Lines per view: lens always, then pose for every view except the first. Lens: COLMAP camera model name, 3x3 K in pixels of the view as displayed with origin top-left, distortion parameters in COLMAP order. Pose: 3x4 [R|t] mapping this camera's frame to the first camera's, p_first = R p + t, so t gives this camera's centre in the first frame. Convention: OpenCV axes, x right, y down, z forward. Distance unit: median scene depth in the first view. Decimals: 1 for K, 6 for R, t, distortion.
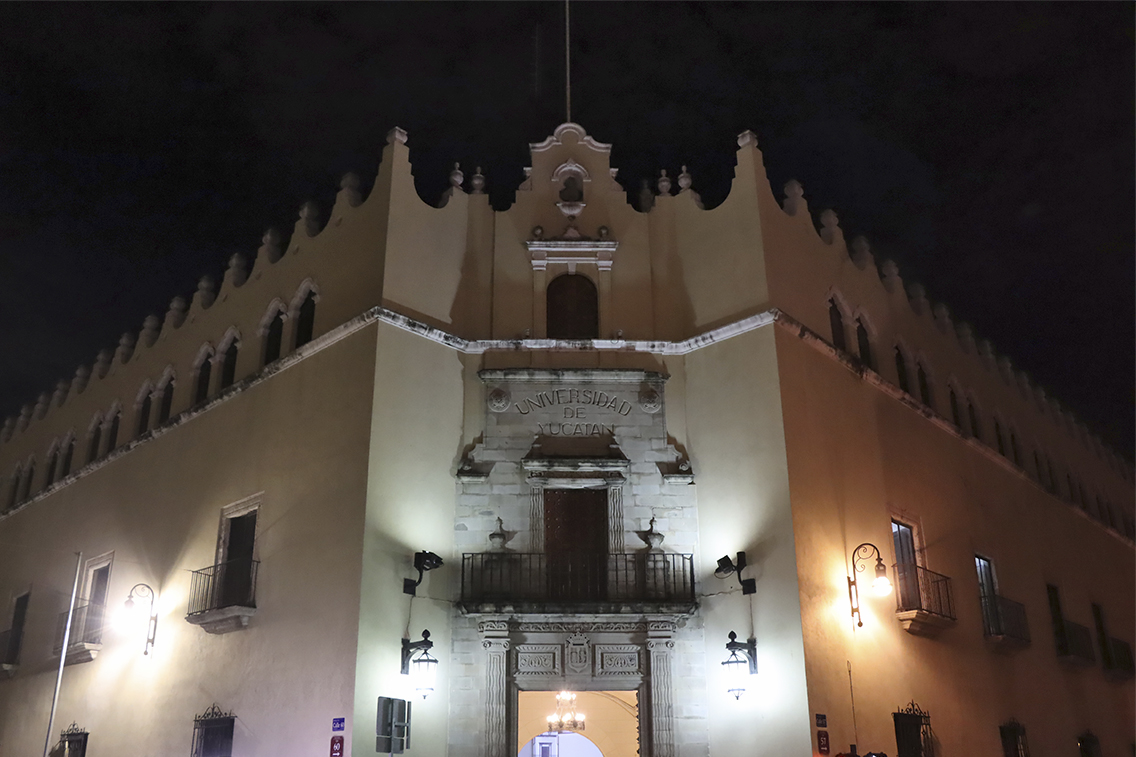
lens RADIAL K [[975.6, 0, 568.0], [0, 975.6, 378.5], [0, 0, 1]] dist [-0.118971, -0.001324]
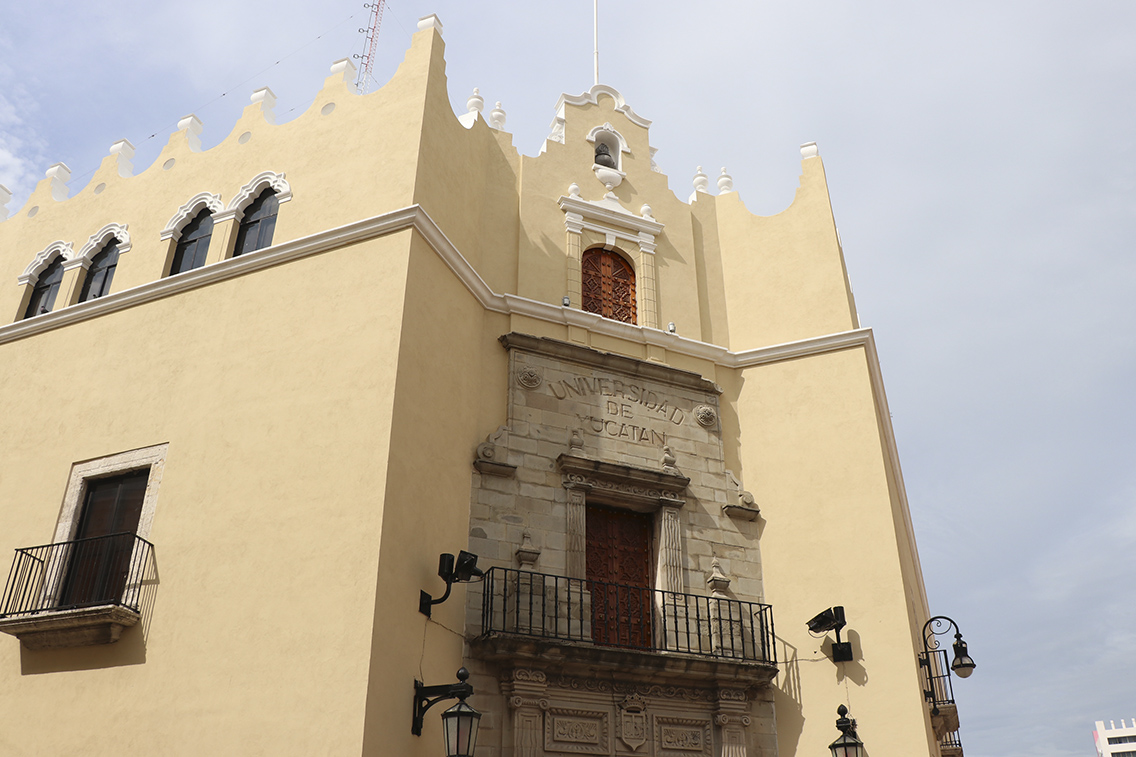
lens RADIAL K [[975.6, 0, 568.0], [0, 975.6, 378.5], [0, 0, 1]] dist [-0.118971, -0.001324]
pose [[0.920139, 0.198820, 0.337365, -0.319073], [-0.158959, 0.976988, -0.142221, 0.136422], [-0.357877, 0.077236, 0.930569, 0.312603]]
